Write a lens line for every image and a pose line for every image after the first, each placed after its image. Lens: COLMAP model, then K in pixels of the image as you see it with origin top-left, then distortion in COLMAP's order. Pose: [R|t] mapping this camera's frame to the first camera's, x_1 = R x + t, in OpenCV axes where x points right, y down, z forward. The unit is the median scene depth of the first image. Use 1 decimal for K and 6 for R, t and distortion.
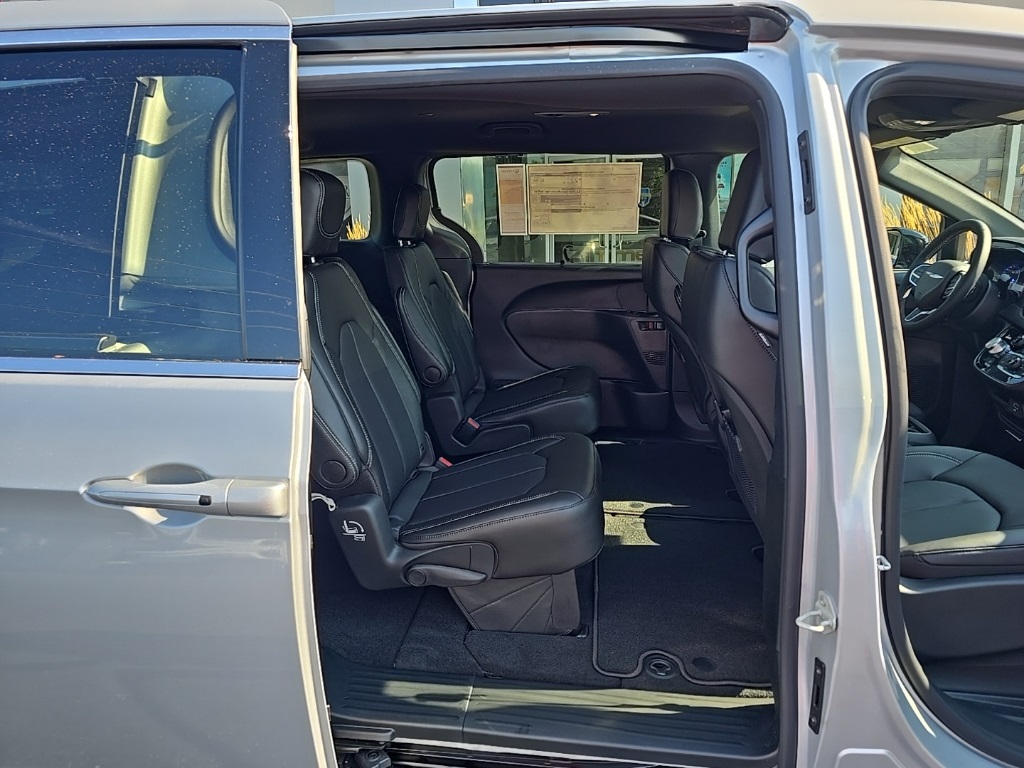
lens RADIAL K [[692.2, 0, 528.0], [0, 692.2, 391.5], [0, 0, 1]] dist [0.059196, -0.052384]
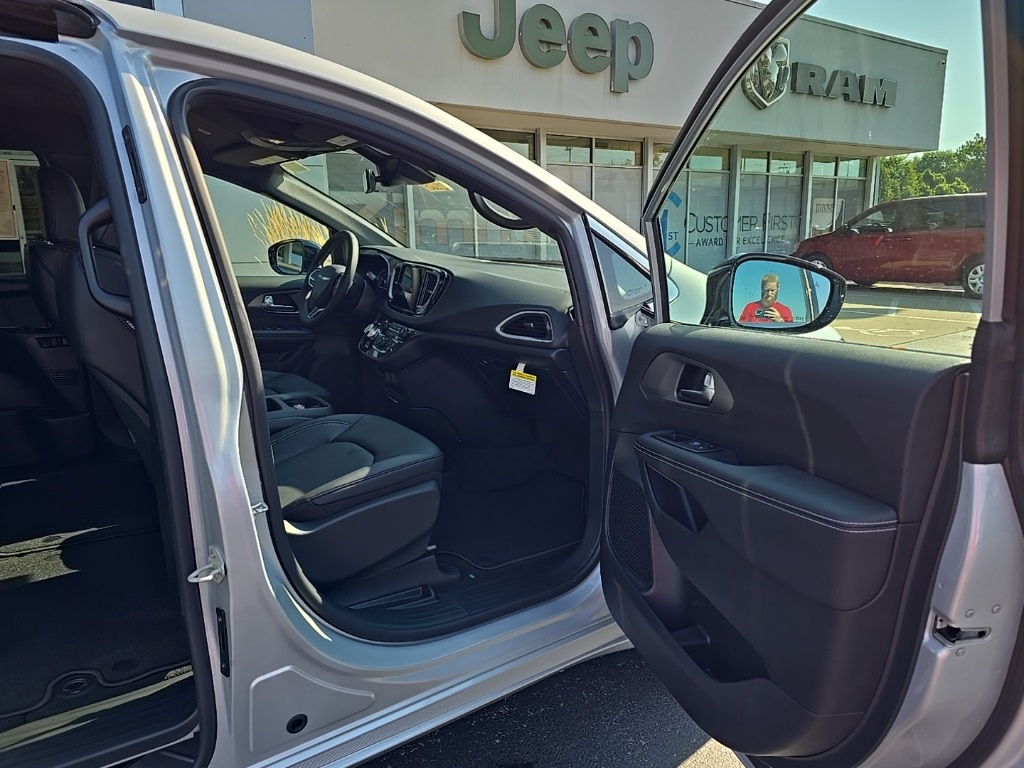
lens RADIAL K [[692.2, 0, 517.1], [0, 692.2, 389.4], [0, 0, 1]] dist [0.059196, -0.052384]
pose [[0.757850, -0.122714, 0.640784, 0.099988], [0.145397, 0.989219, 0.017482, 0.085074], [-0.636021, 0.079919, 0.767522, -0.153553]]
